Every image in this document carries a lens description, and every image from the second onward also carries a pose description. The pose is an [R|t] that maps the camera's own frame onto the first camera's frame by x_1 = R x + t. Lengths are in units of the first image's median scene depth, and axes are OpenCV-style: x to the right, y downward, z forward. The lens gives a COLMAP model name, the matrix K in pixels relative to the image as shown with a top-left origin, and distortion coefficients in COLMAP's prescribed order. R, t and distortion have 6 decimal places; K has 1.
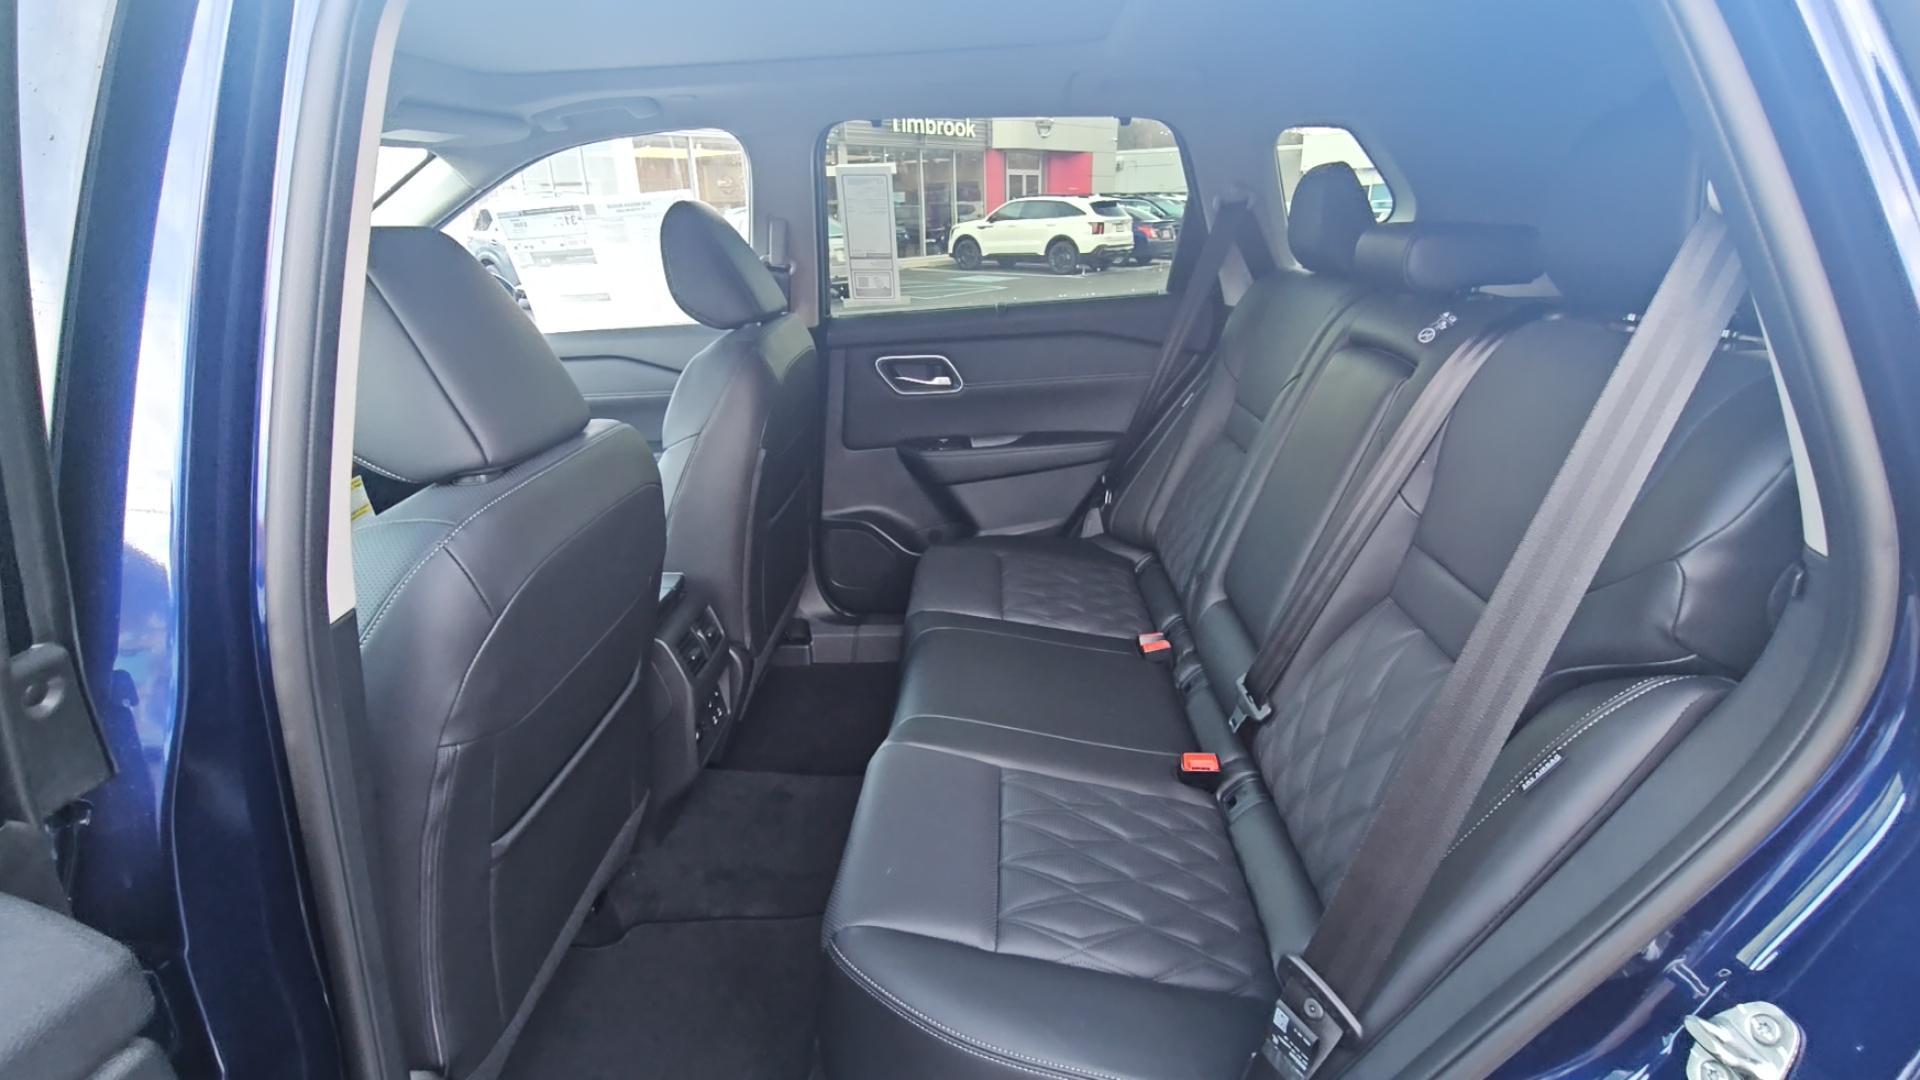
lens RADIAL K [[860.0, 0, 976.8], [0, 860.0, 544.2], [0, 0, 1]] dist [0.017414, -0.010669]
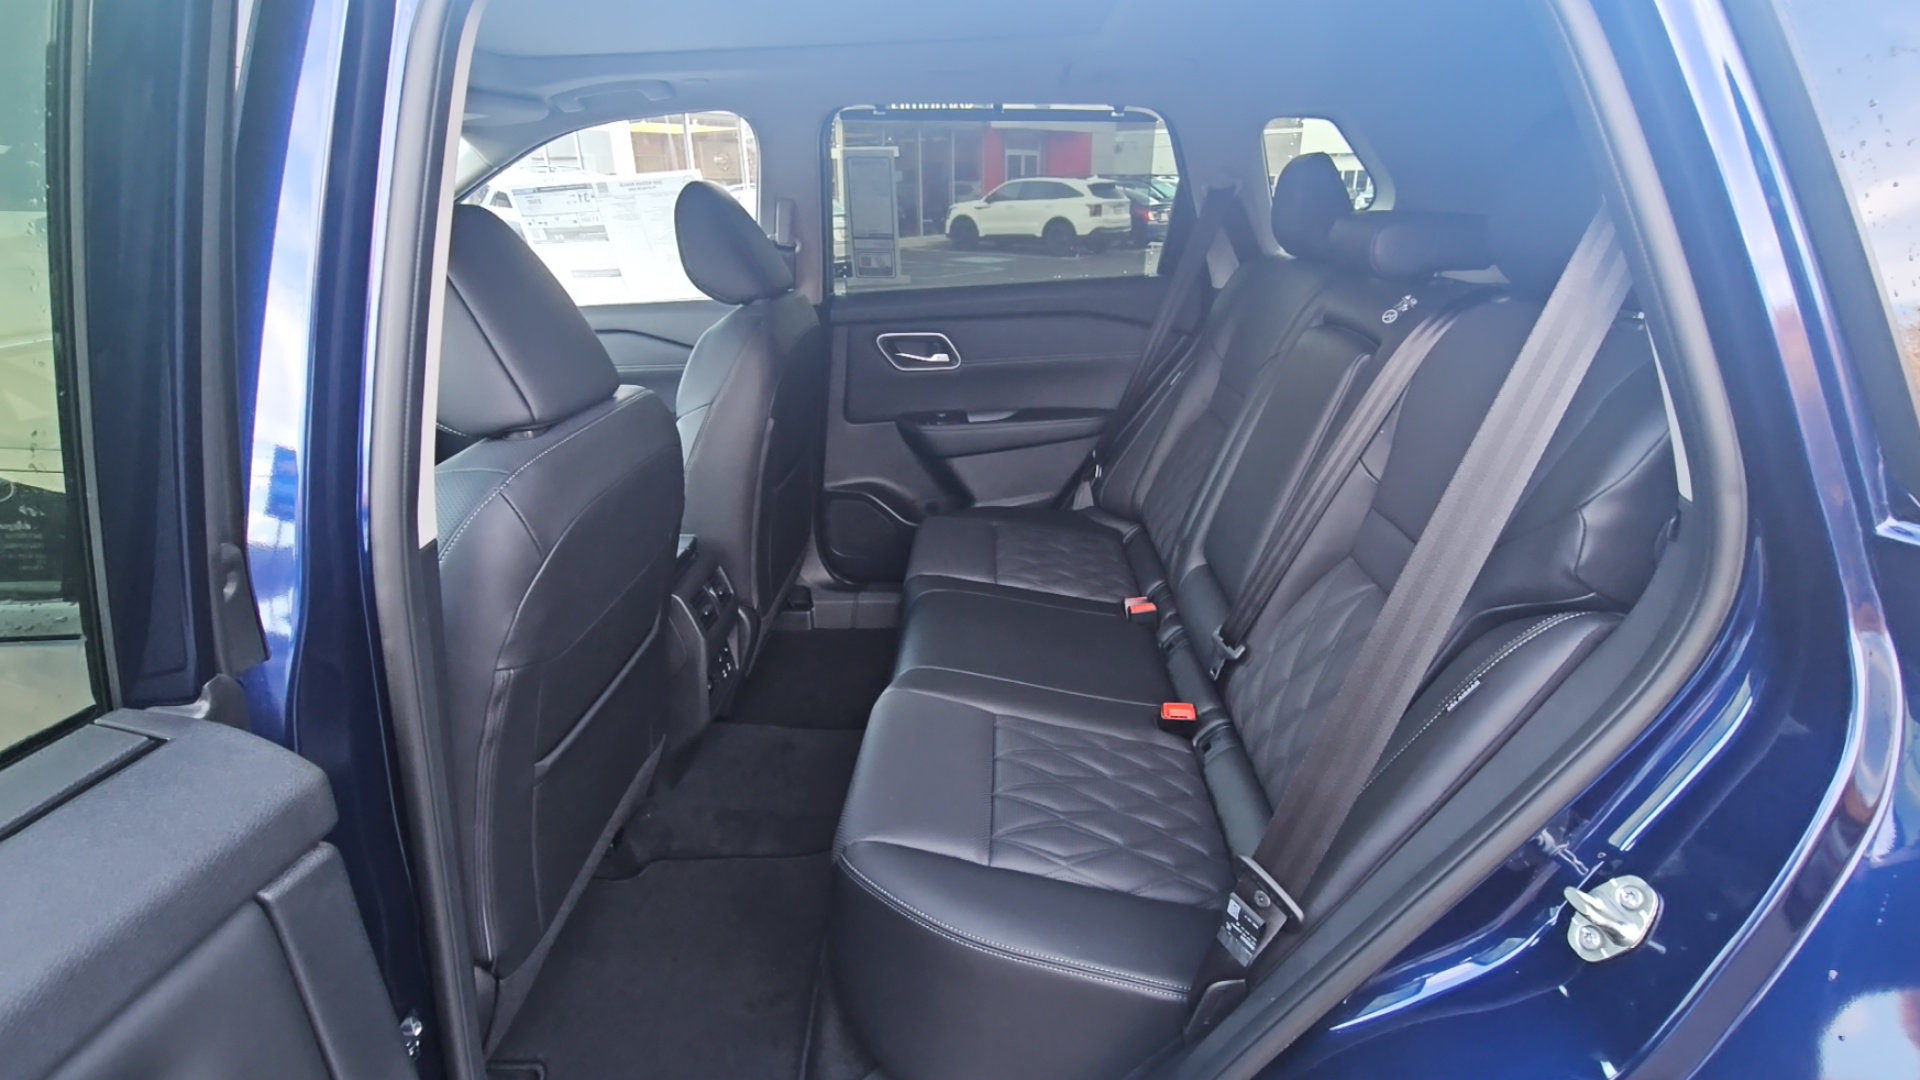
lens RADIAL K [[860.0, 0, 979.2], [0, 860.0, 542.0], [0, 0, 1]] dist [0.017414, -0.010669]
pose [[0.999917, 0.009044, 0.009163, -0.001615], [-0.009206, 0.999799, 0.017800, 0.021891], [-0.009001, -0.017883, 0.999800, -0.068682]]
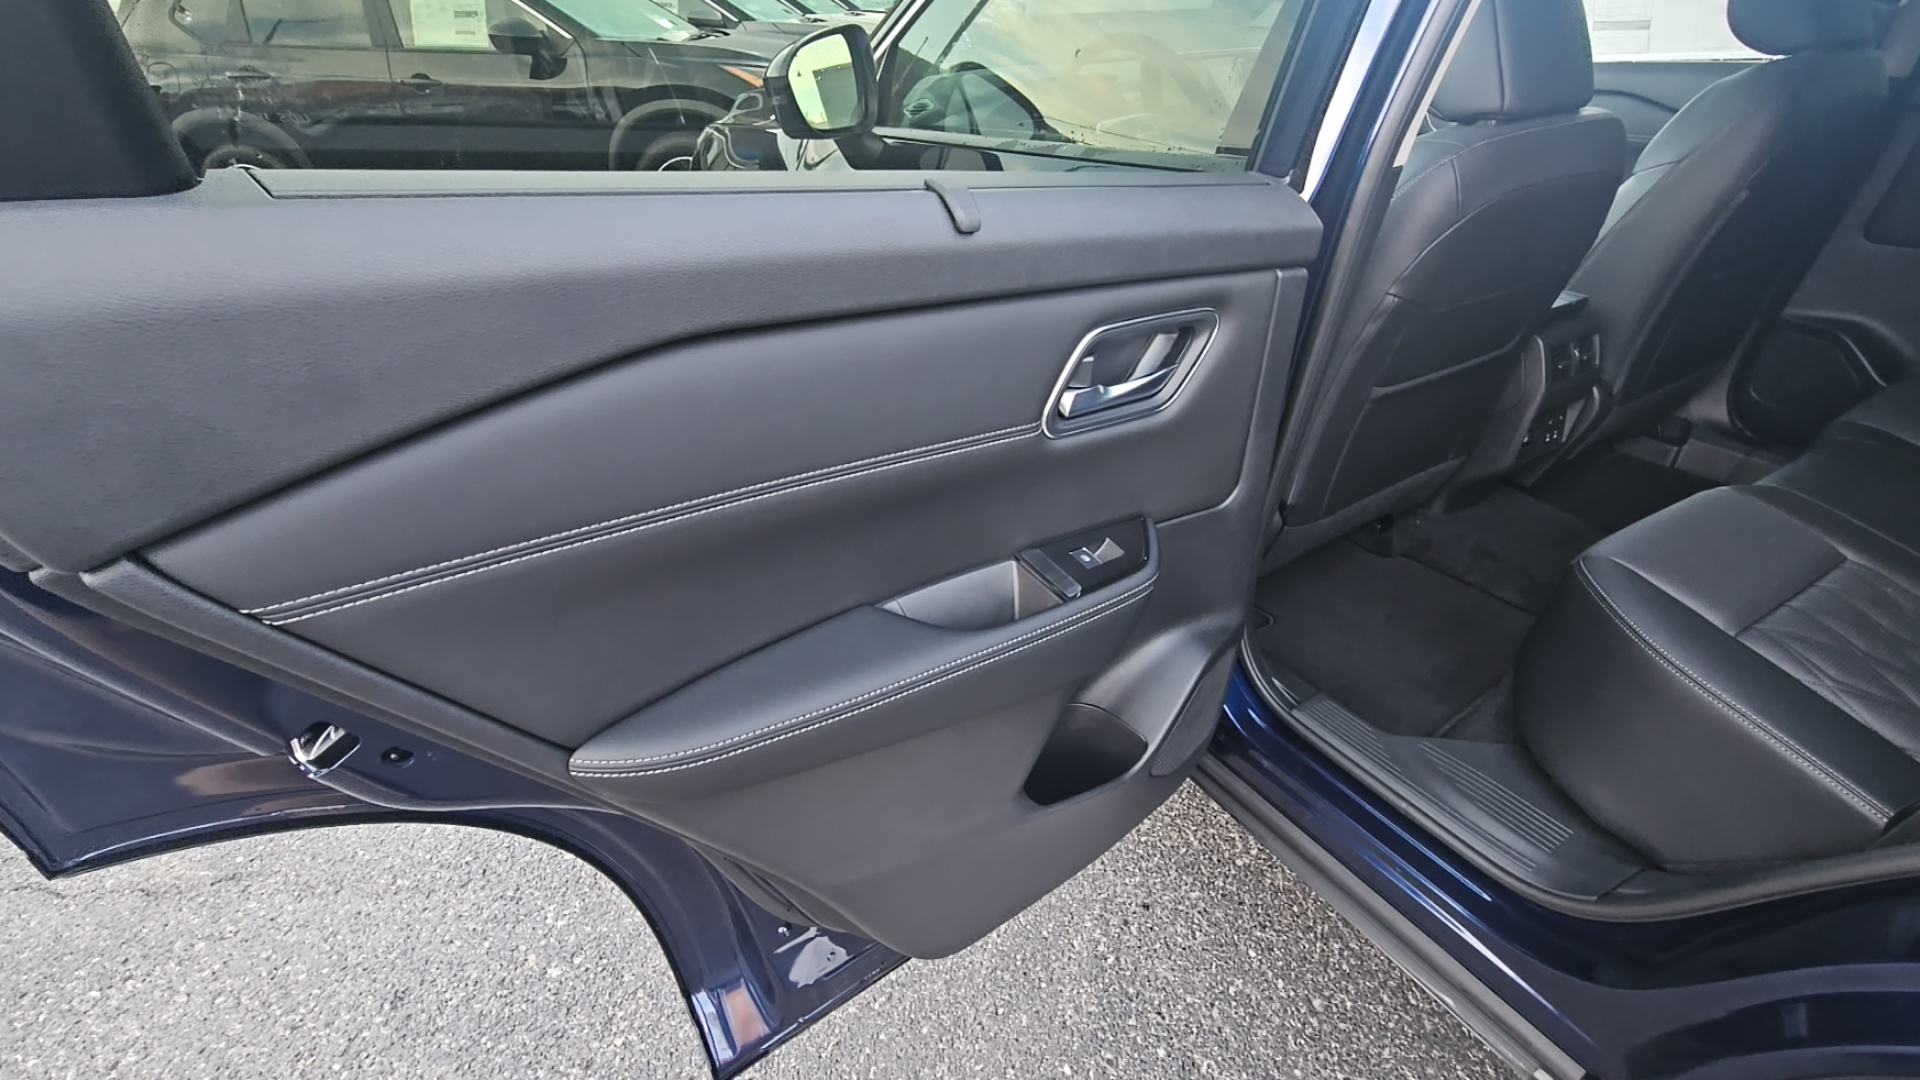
lens RADIAL K [[860.0, 0, 950.5], [0, 860.0, 539.7], [0, 0, 1]] dist [0.017414, -0.010669]
pose [[0.545638, 0.442876, -0.711435, 0.138729], [-0.276206, 0.896551, 0.346276, 0.165338], [0.791195, 0.007562, 0.611517, -0.311179]]
